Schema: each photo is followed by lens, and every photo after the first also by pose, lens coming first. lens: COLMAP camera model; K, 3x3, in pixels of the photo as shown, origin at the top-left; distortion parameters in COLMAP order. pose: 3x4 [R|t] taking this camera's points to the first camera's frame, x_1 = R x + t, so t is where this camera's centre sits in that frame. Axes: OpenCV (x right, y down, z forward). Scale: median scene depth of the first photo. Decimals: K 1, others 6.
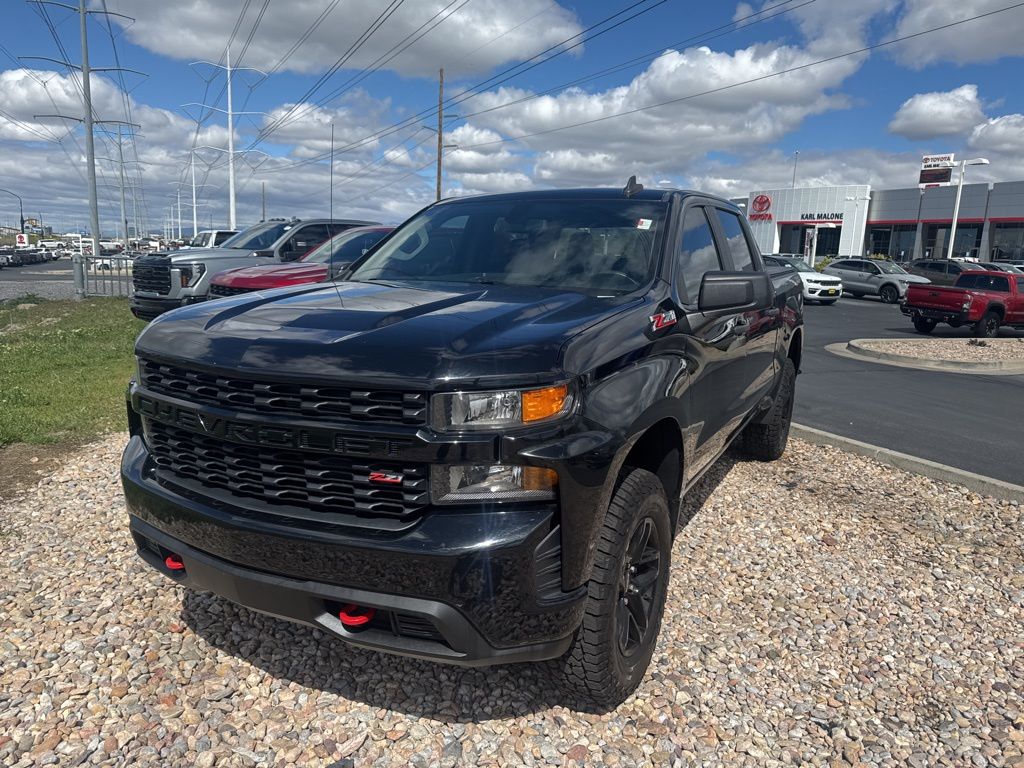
lens RADIAL K [[727.8, 0, 508.9], [0, 727.8, 391.2], [0, 0, 1]] dist [0.010487, -0.014896]
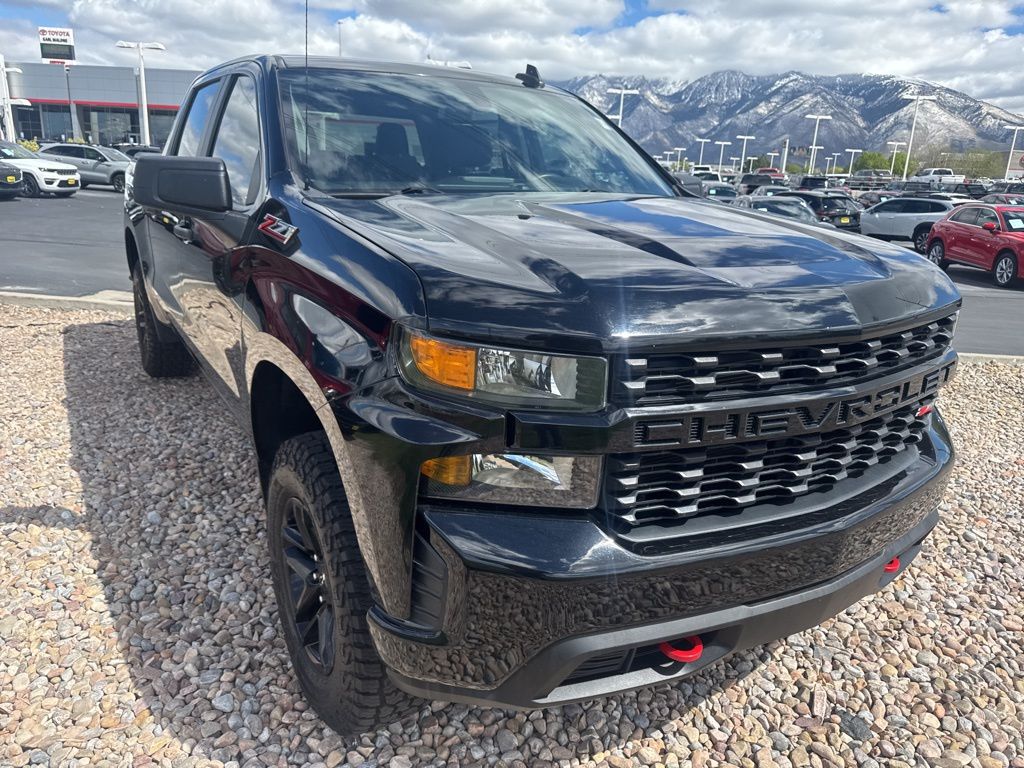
lens RADIAL K [[727.8, 0, 519.9], [0, 727.8, 391.7], [0, 0, 1]] dist [0.010487, -0.014896]
pose [[0.492353, -0.255477, 0.832057, -0.095033], [0.129266, 0.966815, 0.220363, -0.014318], [-0.860743, -0.000940, 0.509039, 0.074698]]
